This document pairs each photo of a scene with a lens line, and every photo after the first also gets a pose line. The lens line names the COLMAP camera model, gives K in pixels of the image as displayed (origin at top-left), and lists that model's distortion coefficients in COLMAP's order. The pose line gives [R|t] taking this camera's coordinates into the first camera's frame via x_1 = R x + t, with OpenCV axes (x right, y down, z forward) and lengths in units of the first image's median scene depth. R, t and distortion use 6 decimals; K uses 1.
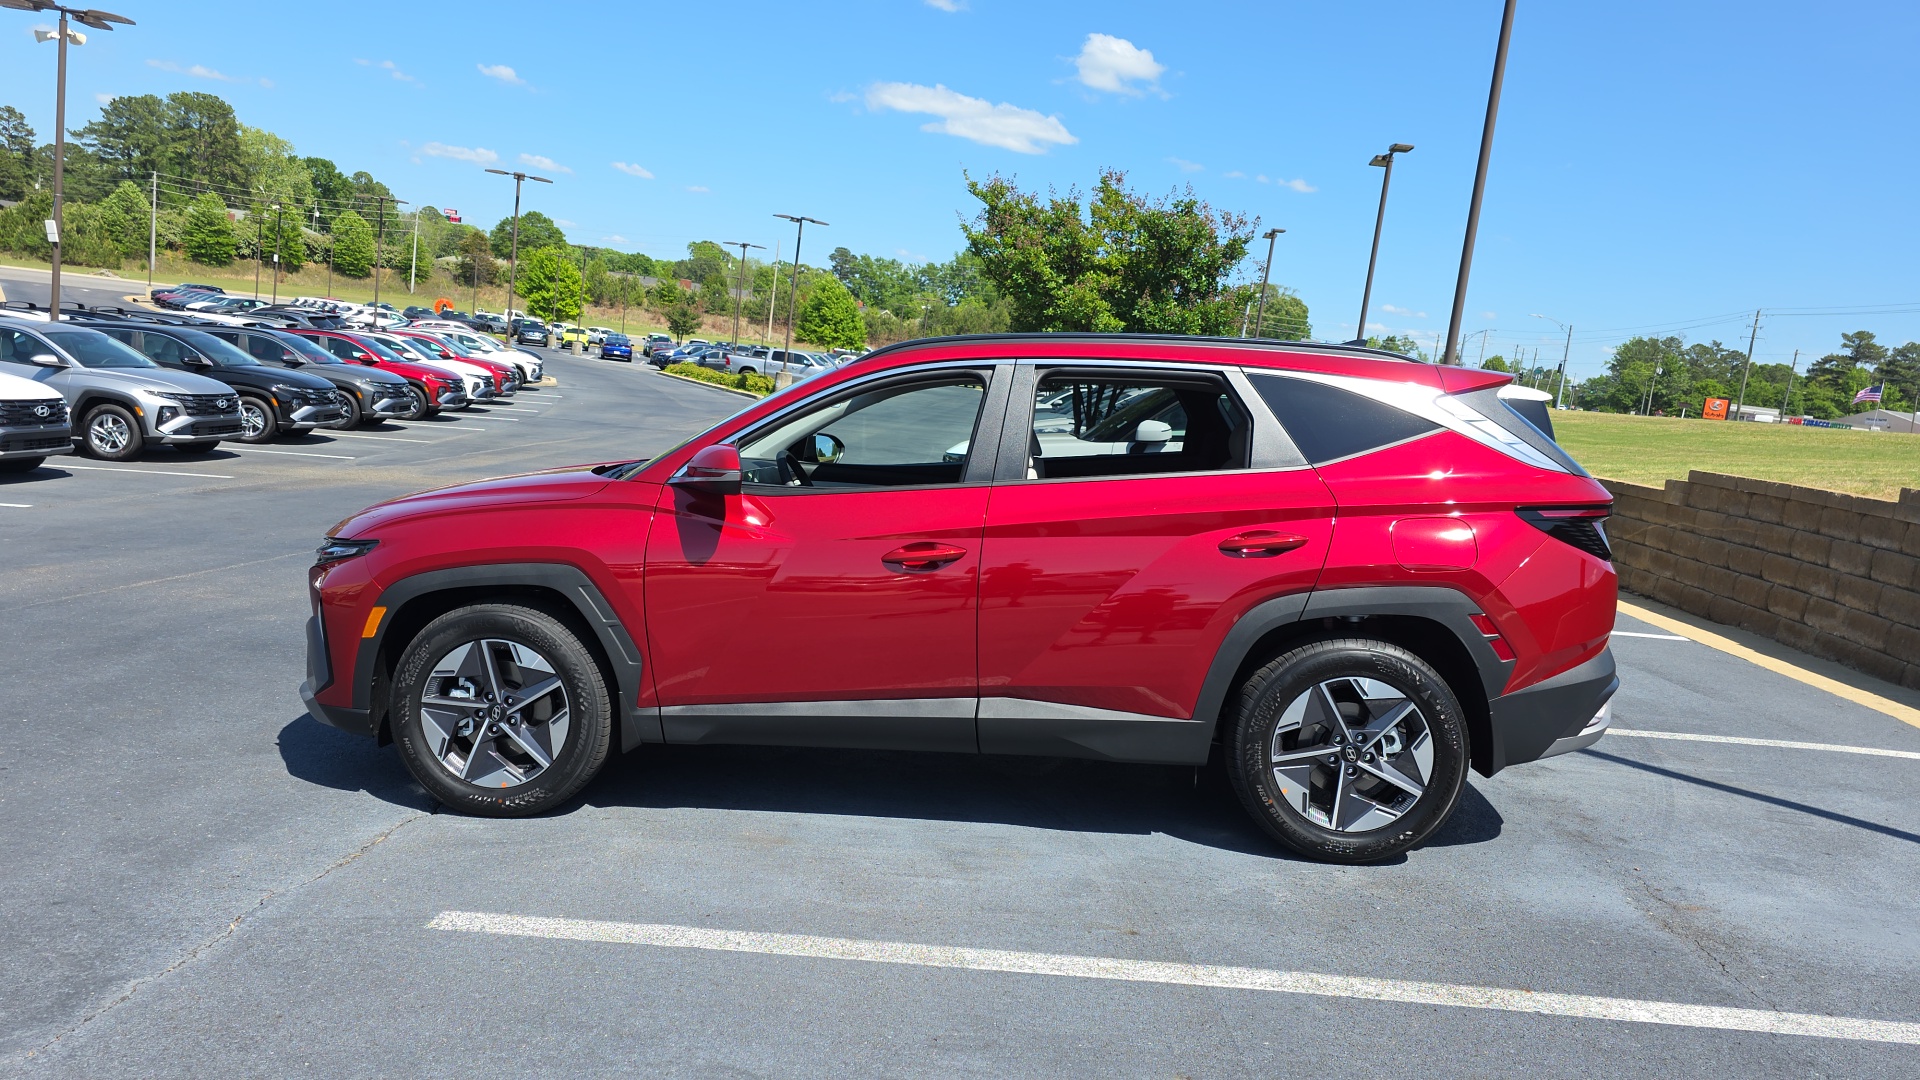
lens RADIAL K [[1239.6, 0, 924.0], [0, 1239.6, 539.2], [0, 0, 1]] dist [0.072600, -0.054354]
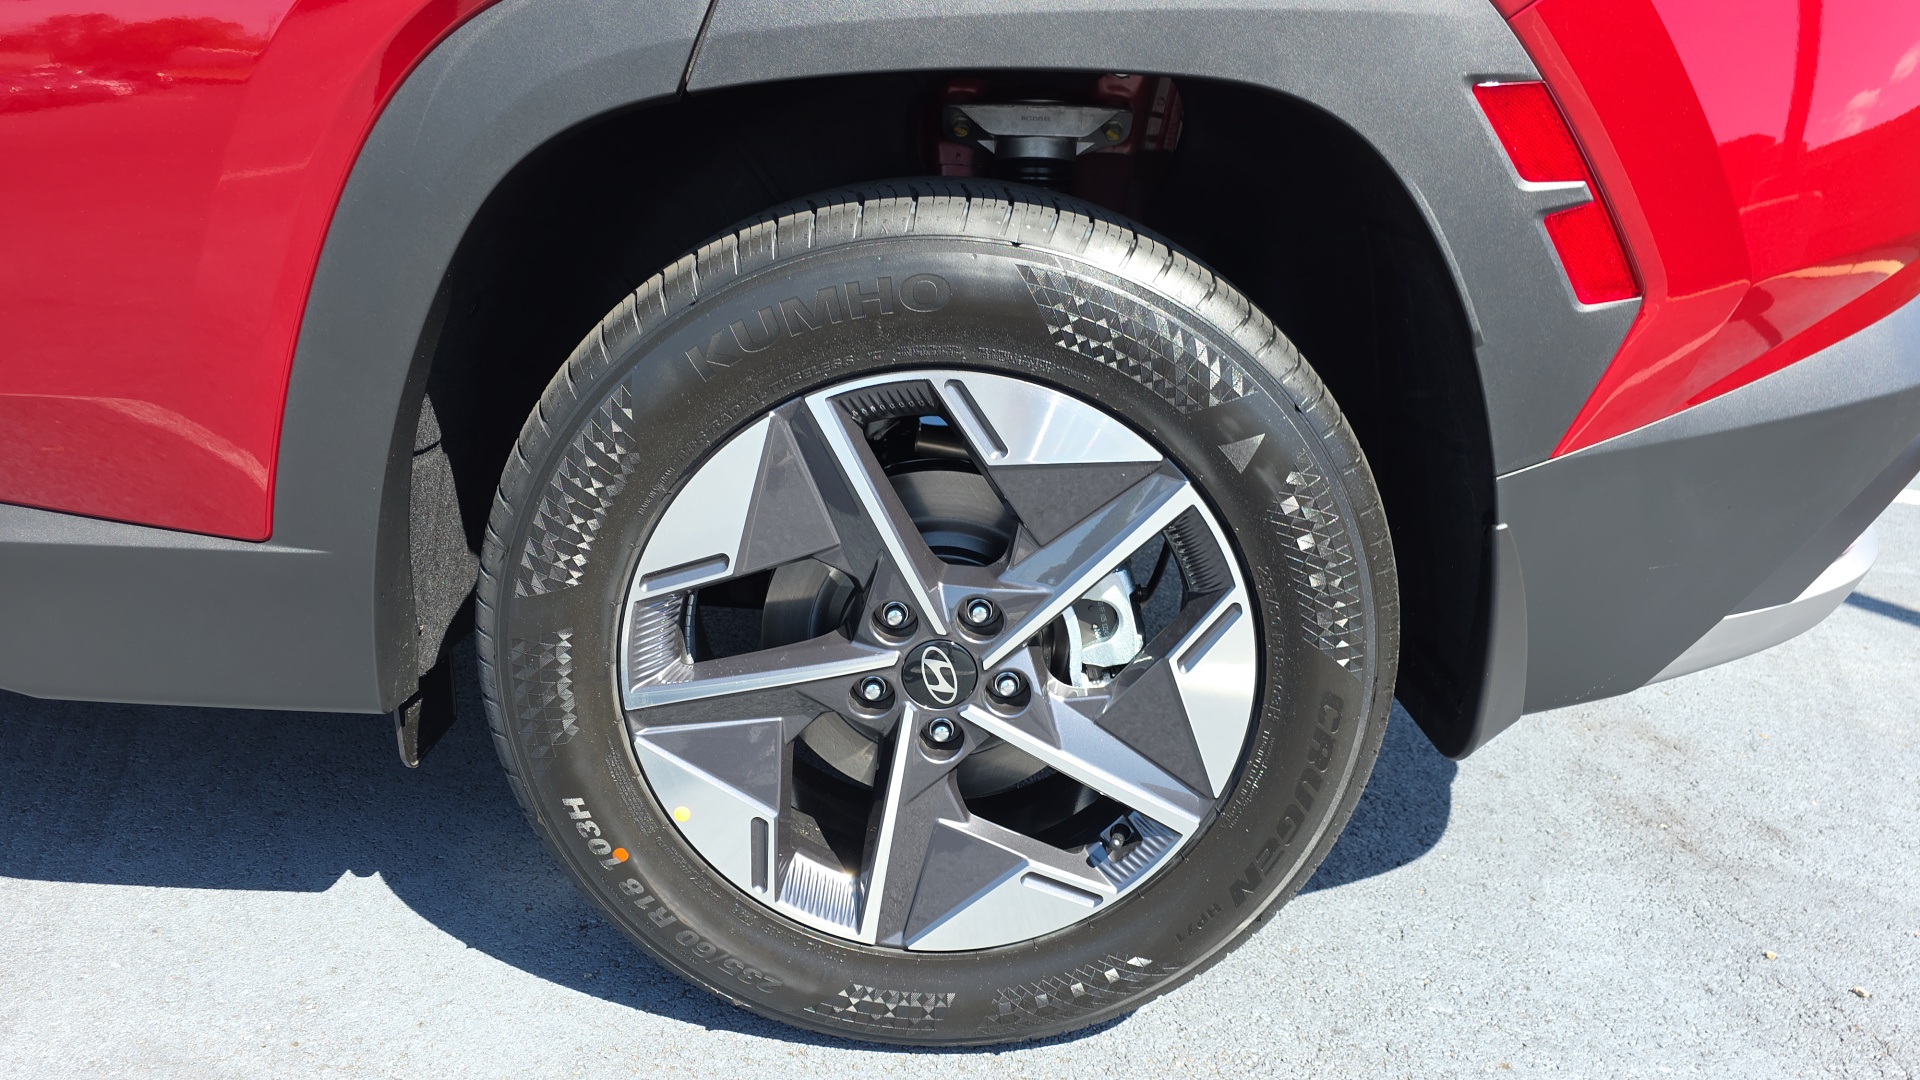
lens RADIAL K [[1288.6, 0, 947.0], [0, 1288.6, 533.3], [0, 0, 1]] dist [0.054014, -0.061231]
pose [[0.996195, 0.003082, 0.087100, 0.319591], [-0.025099, 0.967183, 0.252840, 0.078429], [-0.083462, -0.254064, 0.963580, 0.757252]]
